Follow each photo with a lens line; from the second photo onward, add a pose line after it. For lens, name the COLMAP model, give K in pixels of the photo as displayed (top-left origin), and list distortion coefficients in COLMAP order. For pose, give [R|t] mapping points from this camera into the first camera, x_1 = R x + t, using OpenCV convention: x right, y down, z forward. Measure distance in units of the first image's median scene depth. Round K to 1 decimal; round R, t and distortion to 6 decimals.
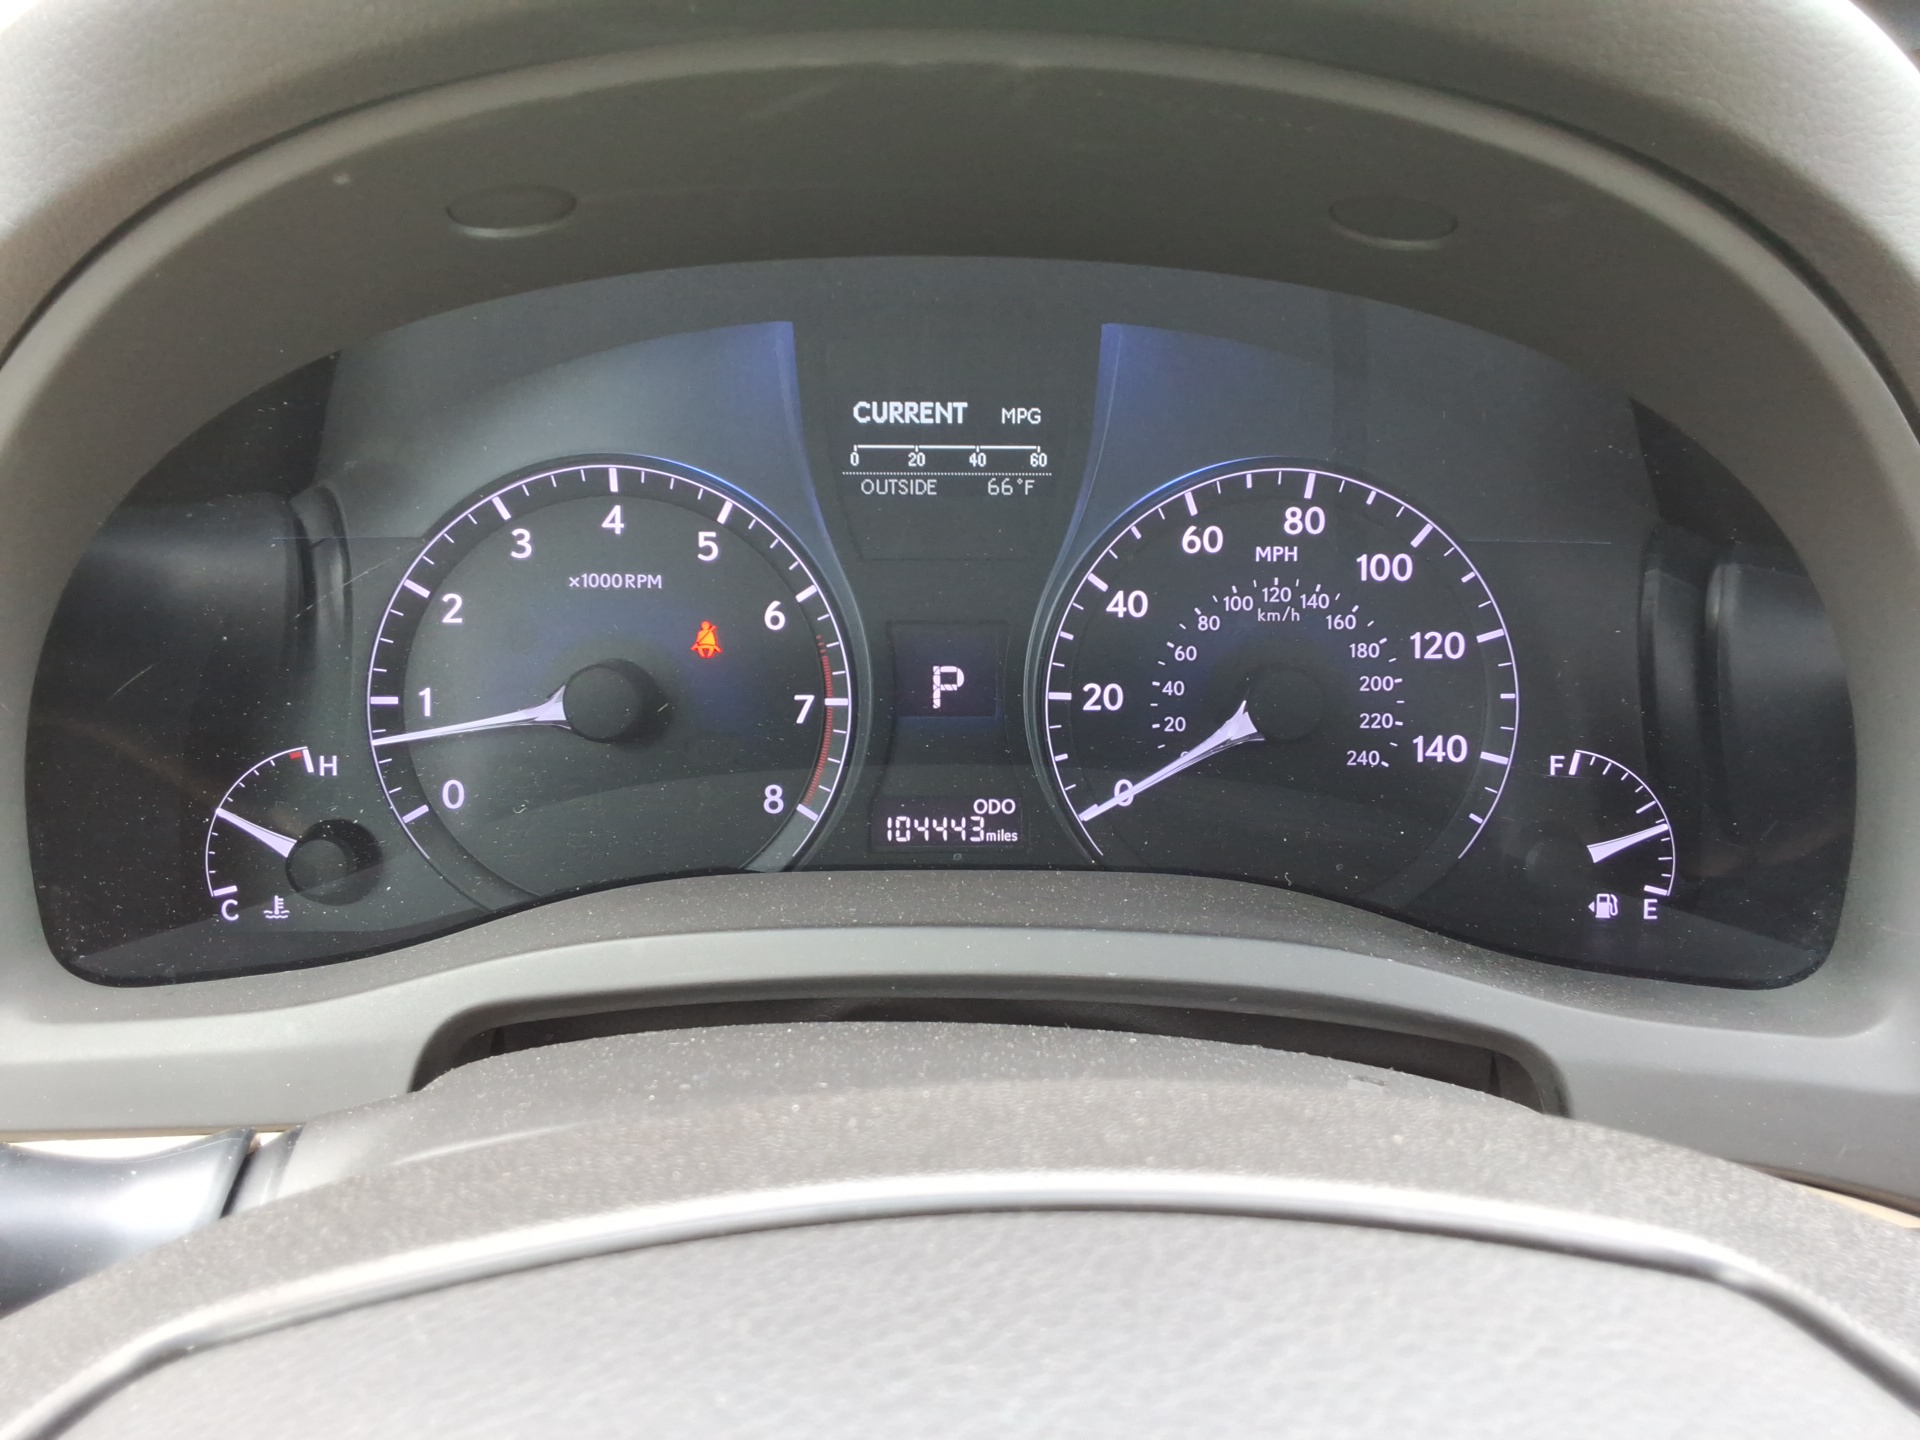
lens RADIAL K [[1609.3, 0, 973.4], [0, 1609.3, 708.3], [0, 0, 1]] dist [0.137006, -0.263536]
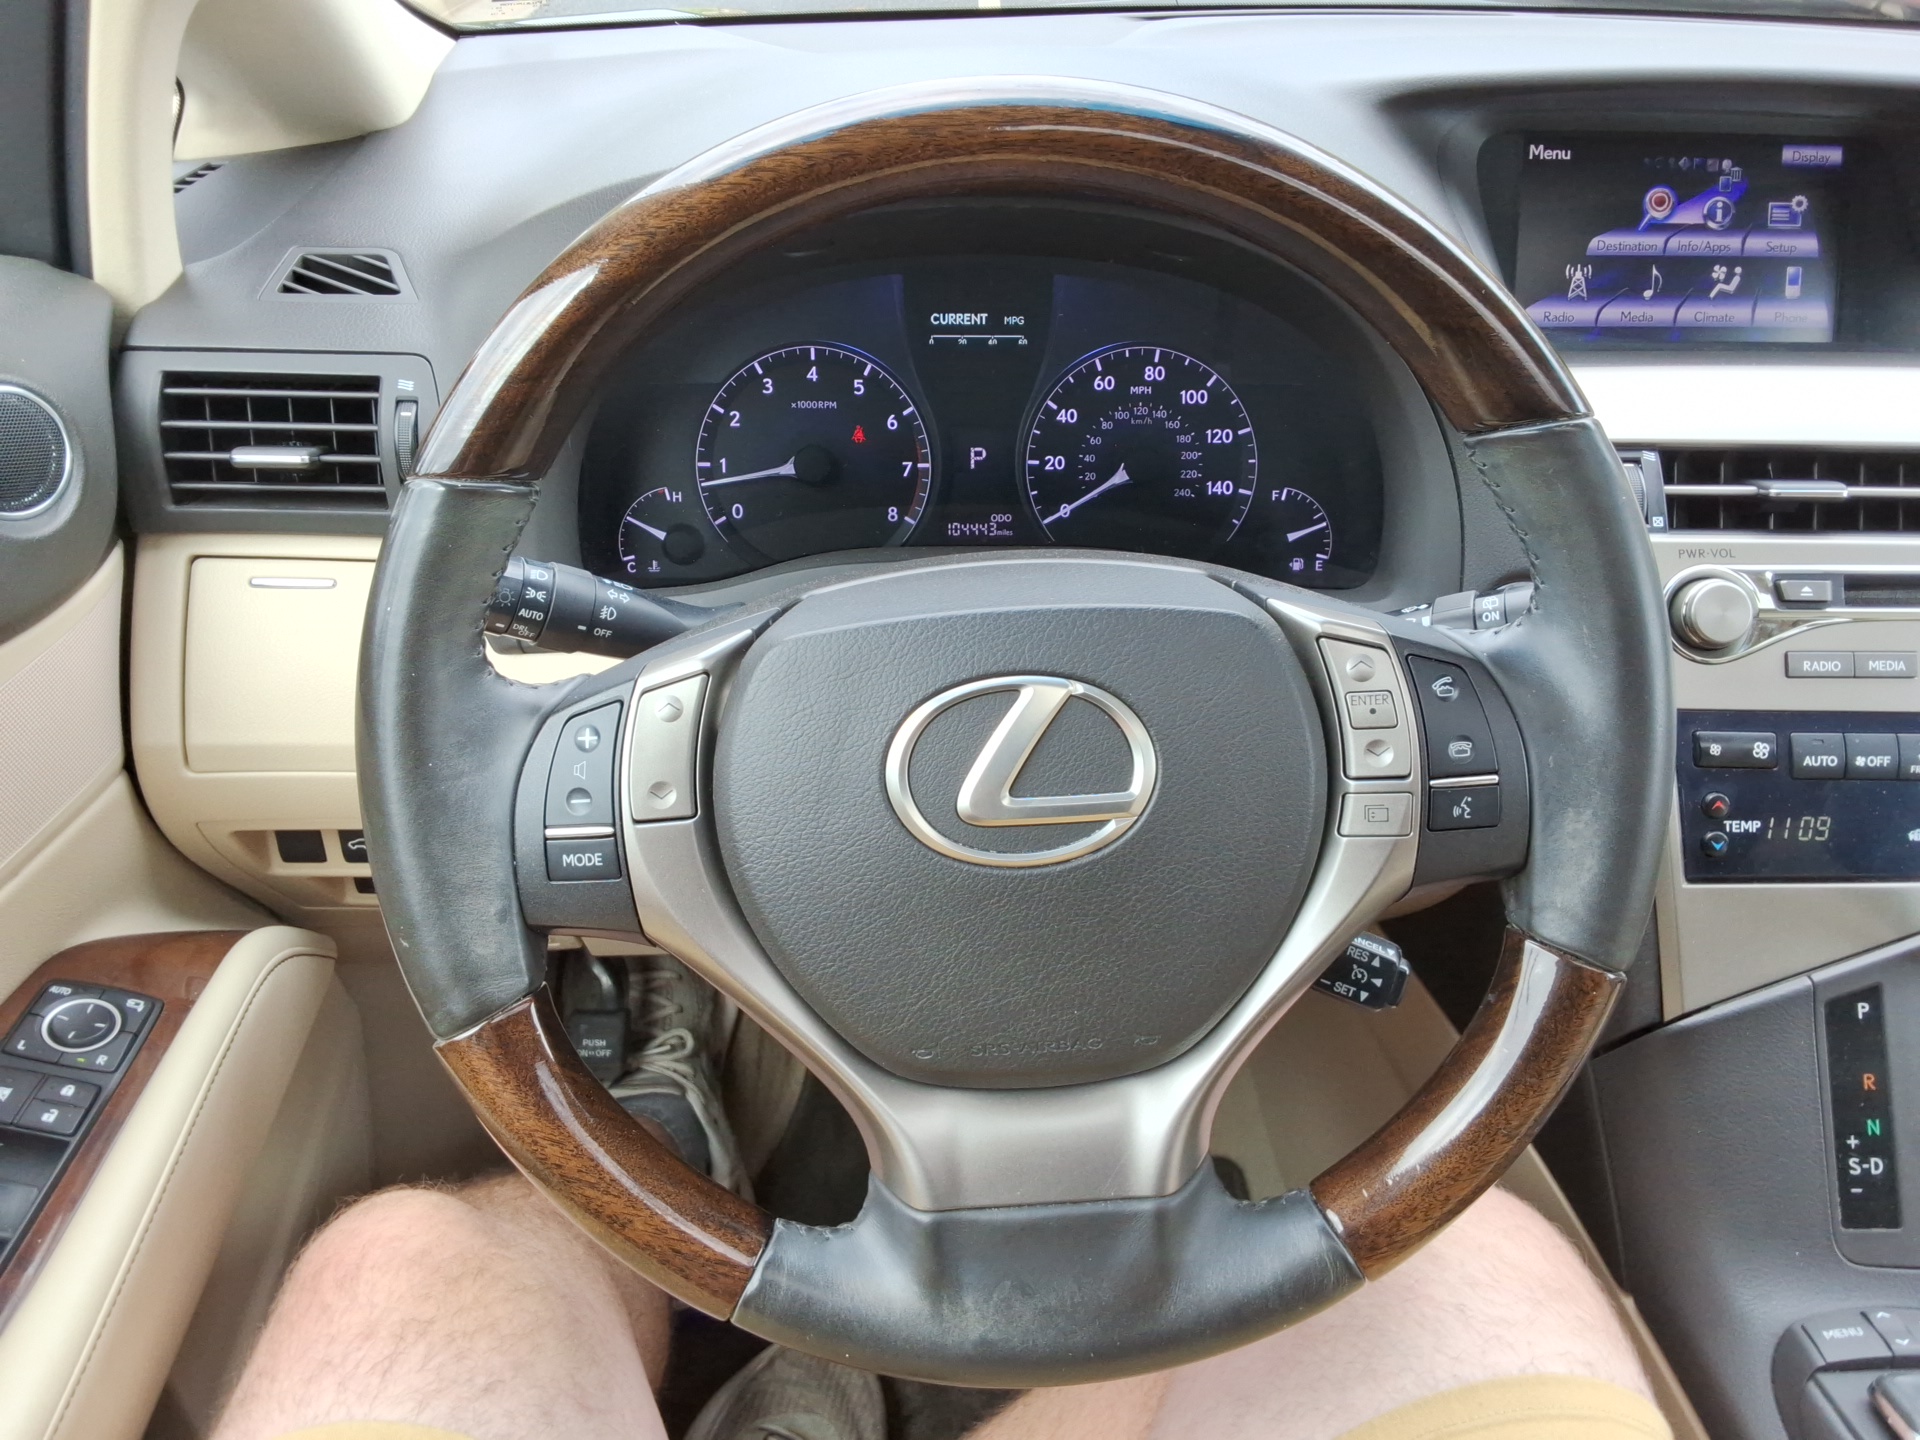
lens RADIAL K [[1564.1, 0, 980.2], [0, 1564.1, 707.2], [0, 0, 1]] dist [0.129557, -0.225814]
pose [[0.999829, -0.005795, 0.017555, -0.049516], [0.003871, 0.994175, 0.107711, 0.085392], [-0.018077, -0.107625, 0.994027, -0.989822]]
